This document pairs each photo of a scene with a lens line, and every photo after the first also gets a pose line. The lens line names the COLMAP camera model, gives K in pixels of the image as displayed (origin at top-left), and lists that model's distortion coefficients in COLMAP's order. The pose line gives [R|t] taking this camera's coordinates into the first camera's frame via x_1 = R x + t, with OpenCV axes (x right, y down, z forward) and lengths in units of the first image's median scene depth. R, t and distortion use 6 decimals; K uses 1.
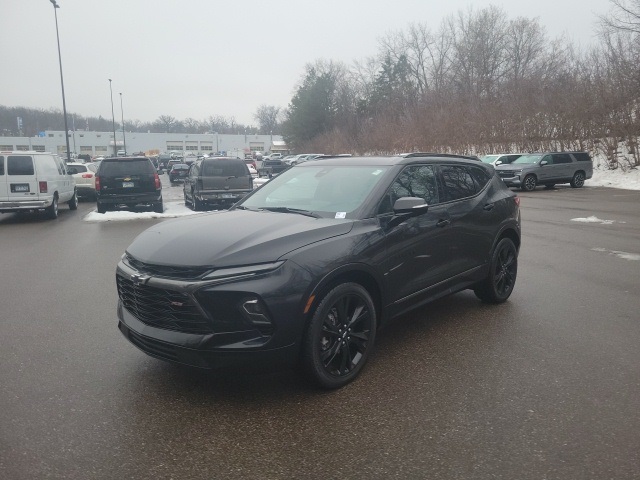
lens RADIAL K [[487.4, 0, 324.3], [0, 487.4, 228.3], [0, 0, 1]] dist [0.046569, -0.003743]
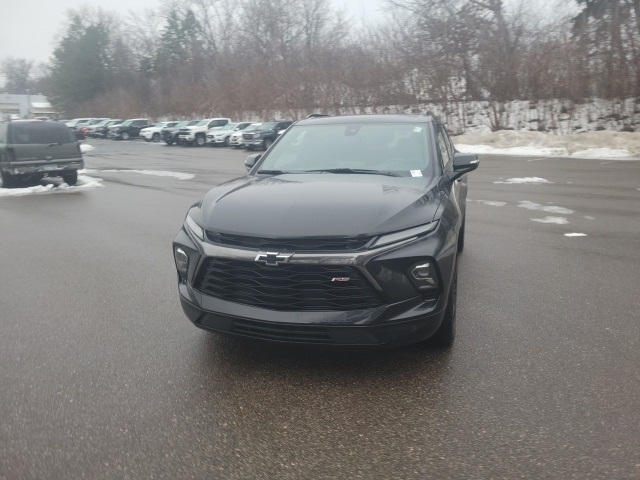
lens RADIAL K [[493.1, 0, 317.8], [0, 493.1, 242.0], [0, 0, 1]] dist [0.029277, -0.010346]
pose [[0.905999, -0.099263, 0.411476, -0.049909], [0.061515, 0.992671, 0.104024, -0.000504], [-0.418785, -0.068933, 0.905465, 0.016105]]
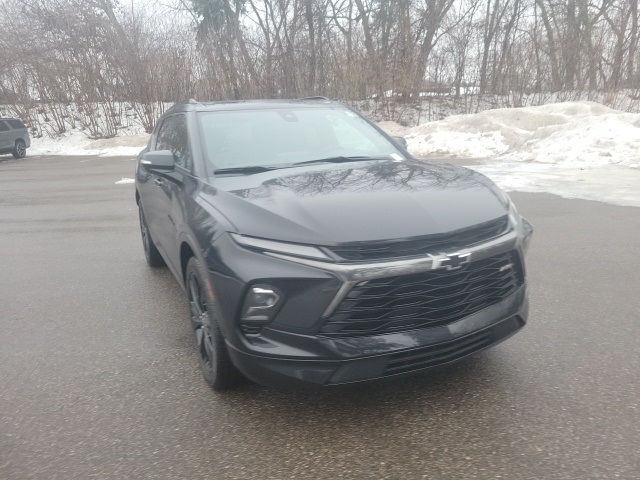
lens RADIAL K [[497.0, 0, 321.7], [0, 497.0, 226.2], [0, 0, 1]] dist [0.008632, 0.000200]
pose [[0.358942, -0.192937, 0.913201, -0.080701], [0.149907, 0.977617, 0.147624, -0.005304], [-0.921243, 0.083907, 0.379830, 0.069049]]
